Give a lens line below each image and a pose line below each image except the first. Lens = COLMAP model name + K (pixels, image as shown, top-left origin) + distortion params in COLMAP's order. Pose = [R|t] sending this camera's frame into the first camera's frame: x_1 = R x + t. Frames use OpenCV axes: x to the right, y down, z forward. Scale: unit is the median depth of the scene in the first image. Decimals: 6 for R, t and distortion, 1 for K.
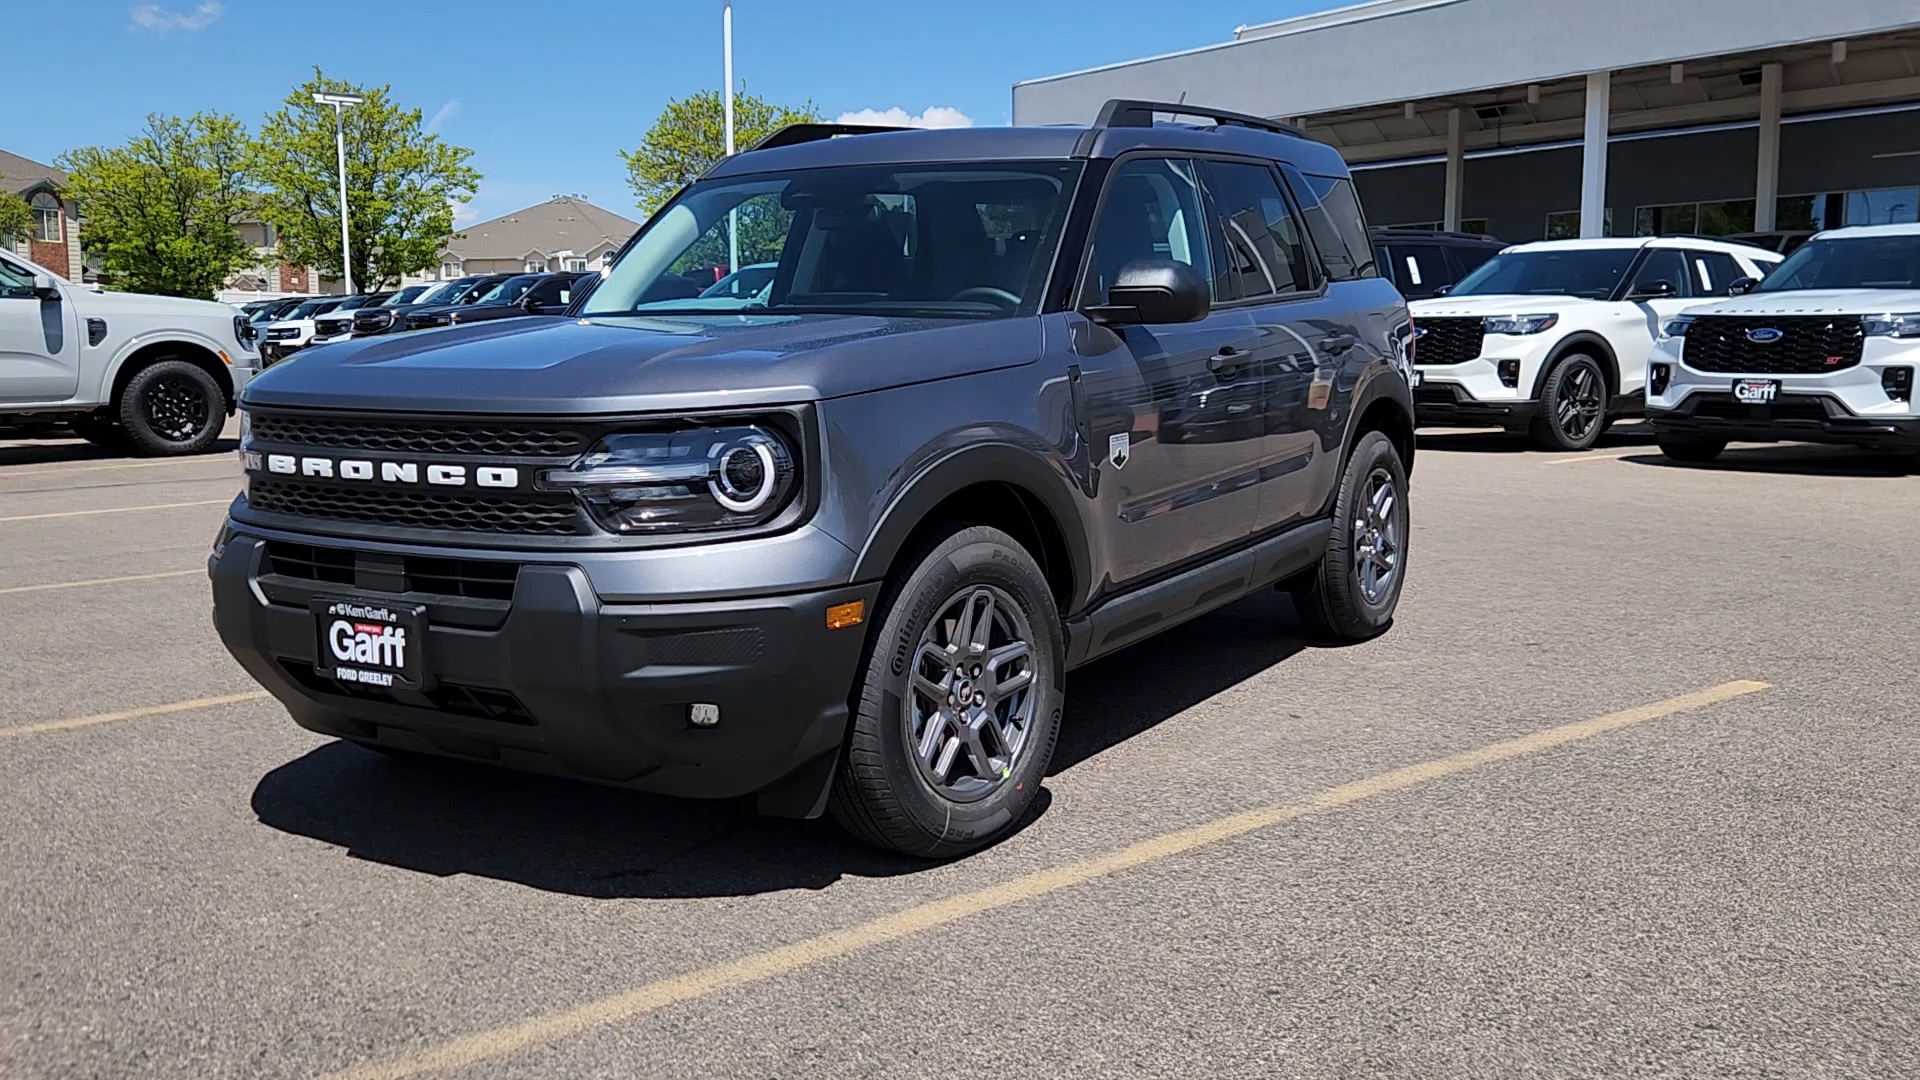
lens RADIAL K [[1758.3, 0, 947.1], [0, 1758.3, 549.5], [0, 0, 1]] dist [0.025612, 0.000000]
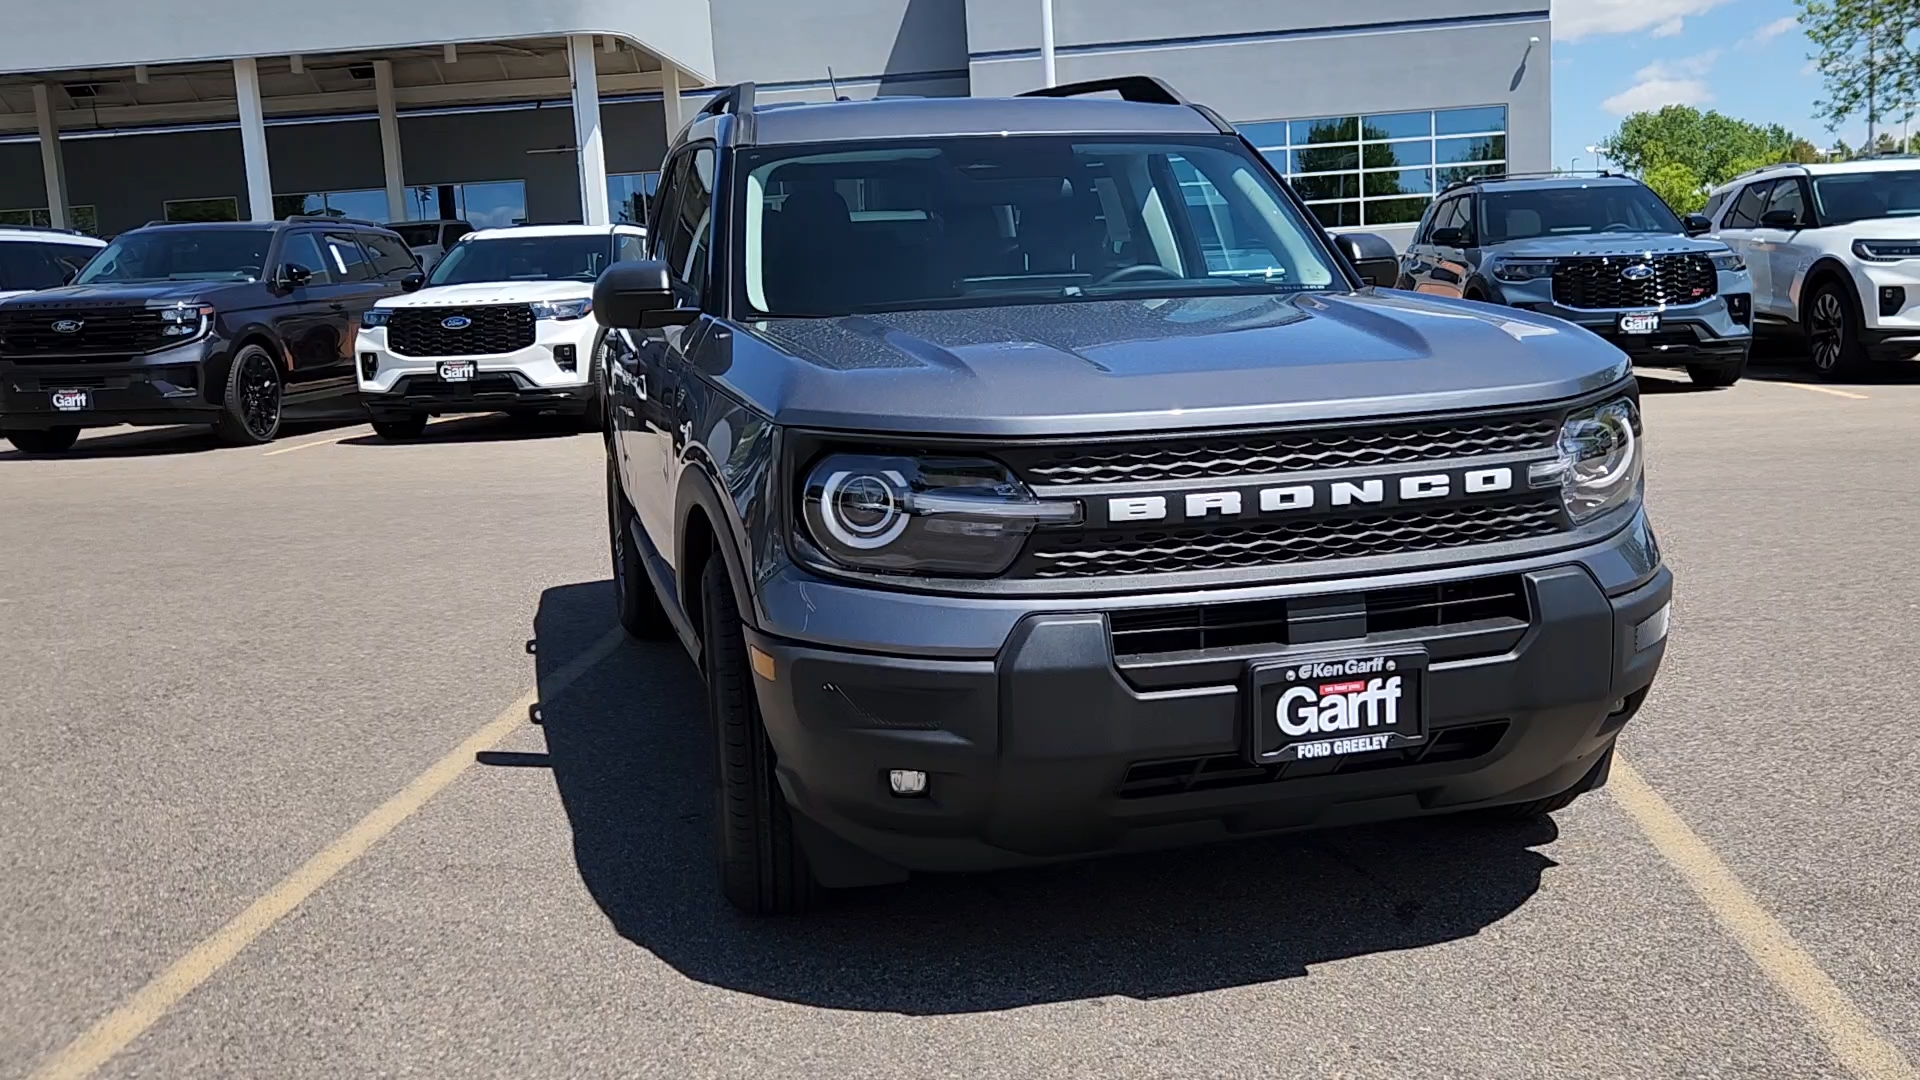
lens RADIAL K [[1758.3, 0, 944.8], [0, 1758.3, 545.1], [0, 0, 1]] dist [0.025612, 0.000000]
pose [[0.683923, -0.135348, 0.716890, -0.954611], [0.133227, 0.989287, 0.059676, -0.086838], [-0.717287, 0.054696, 0.694628, 0.520098]]
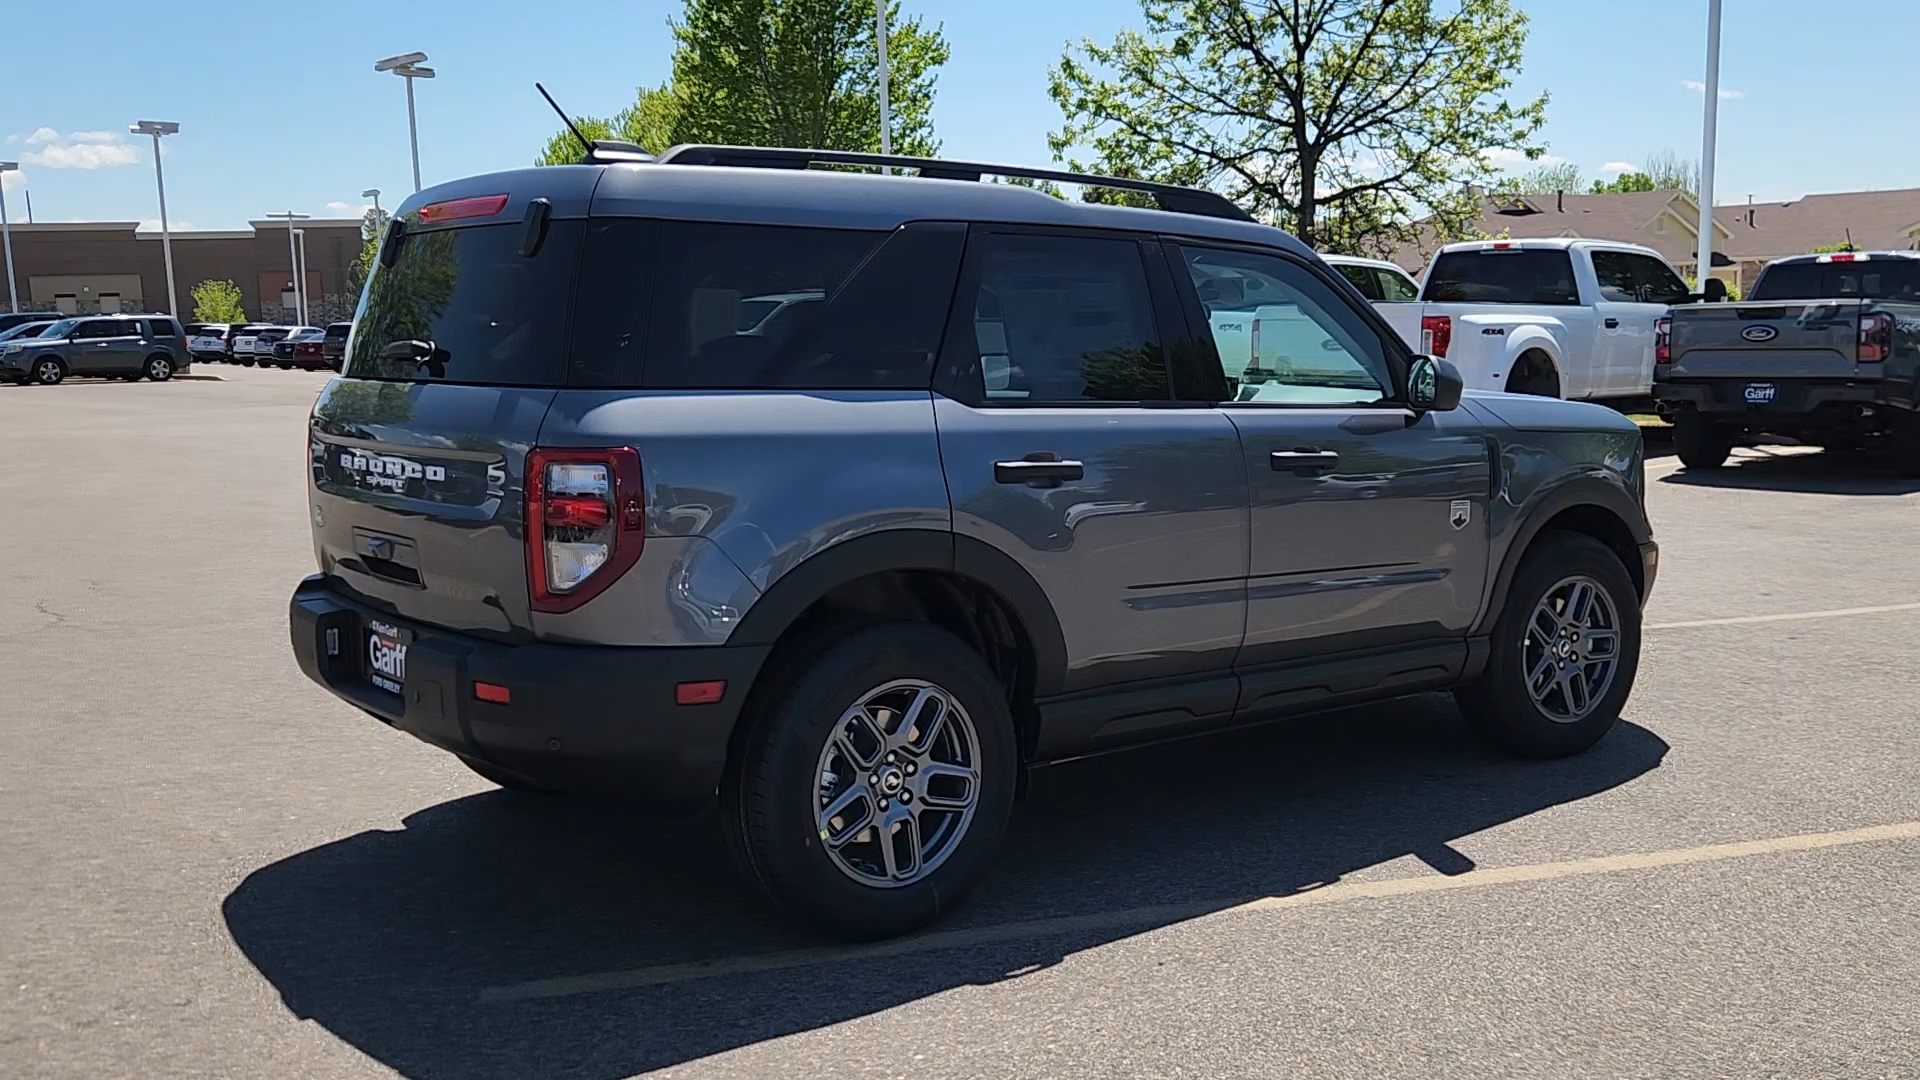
lens RADIAL K [[1758.3, 0, 950.1], [0, 1758.3, 532.5], [0, 0, 1]] dist [0.025612, 0.000000]
pose [[-0.944723, -0.019271, 0.327302, -0.371285], [0.064090, 0.968158, 0.241995, -0.429921], [-0.321543, 0.249595, -0.913407, 2.732395]]
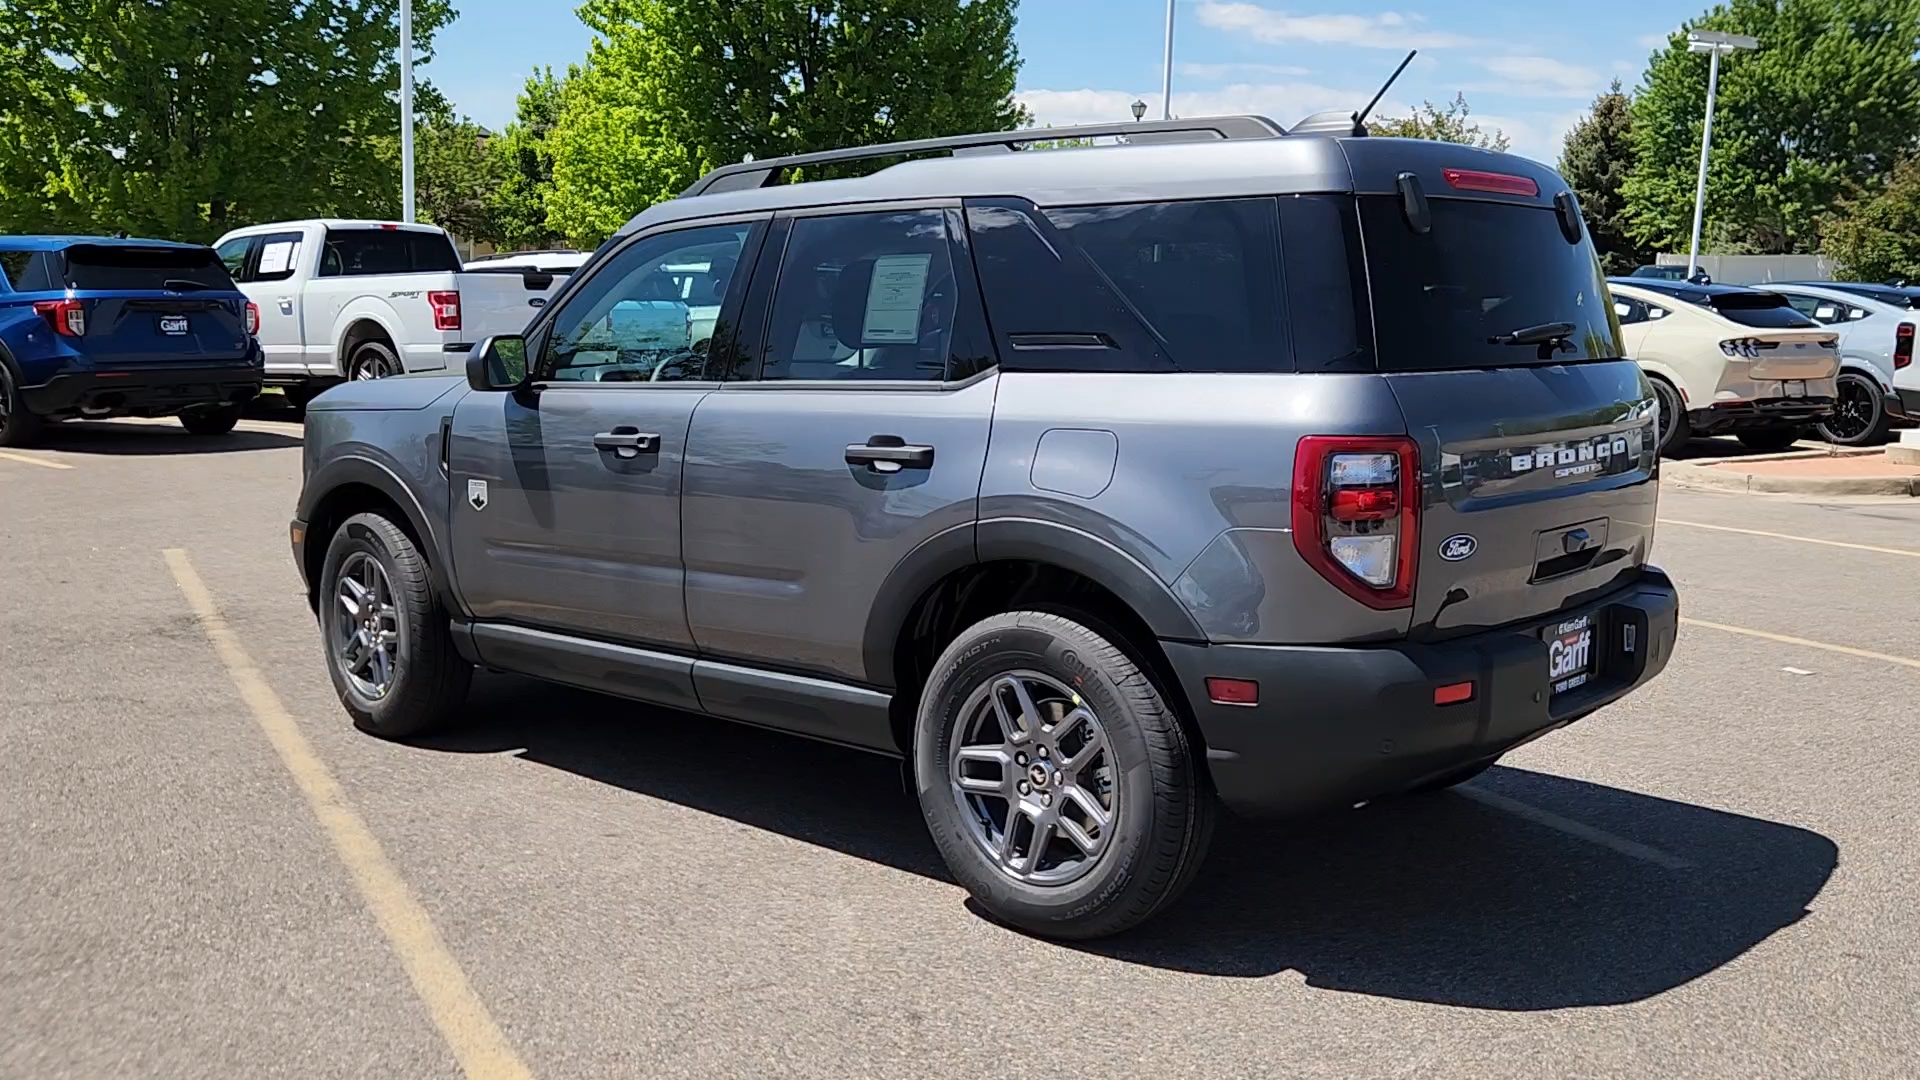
lens RADIAL K [[1758.3, 0, 948.9], [0, 1758.3, 538.0], [0, 0, 1]] dist [0.025612, 0.000000]
pose [[-0.170073, 0.144403, -0.974794, 1.349352], [-0.143592, 0.975015, 0.169488, -0.306189], [0.974914, 0.168798, -0.145089, 1.666746]]
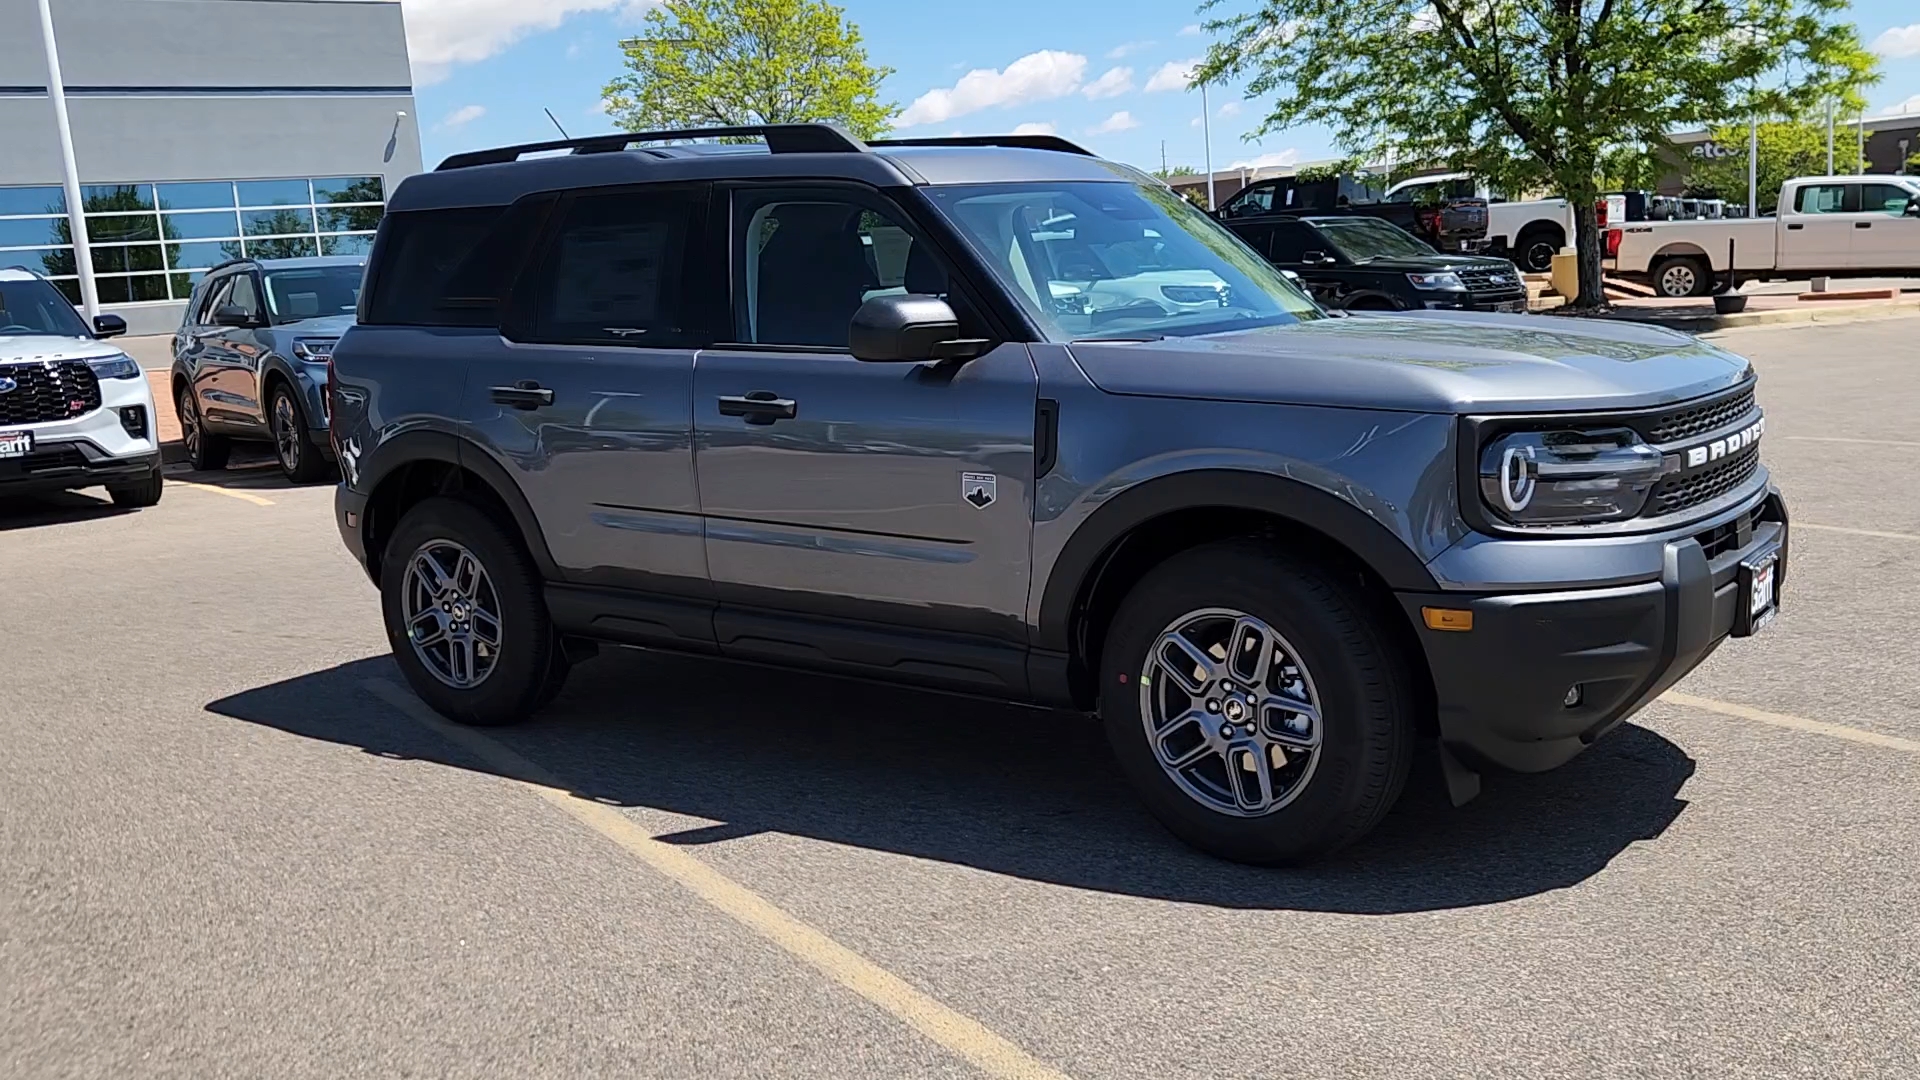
lens RADIAL K [[1758.3, 0, 949.7], [0, 1758.3, 548.3], [0, 0, 1]] dist [0.025612, 0.000000]
pose [[0.065085, -0.149451, 0.986625, -1.382406], [0.187606, 0.972923, 0.135000, -0.210074], [-0.980086, 0.176310, 0.091360, 1.305581]]
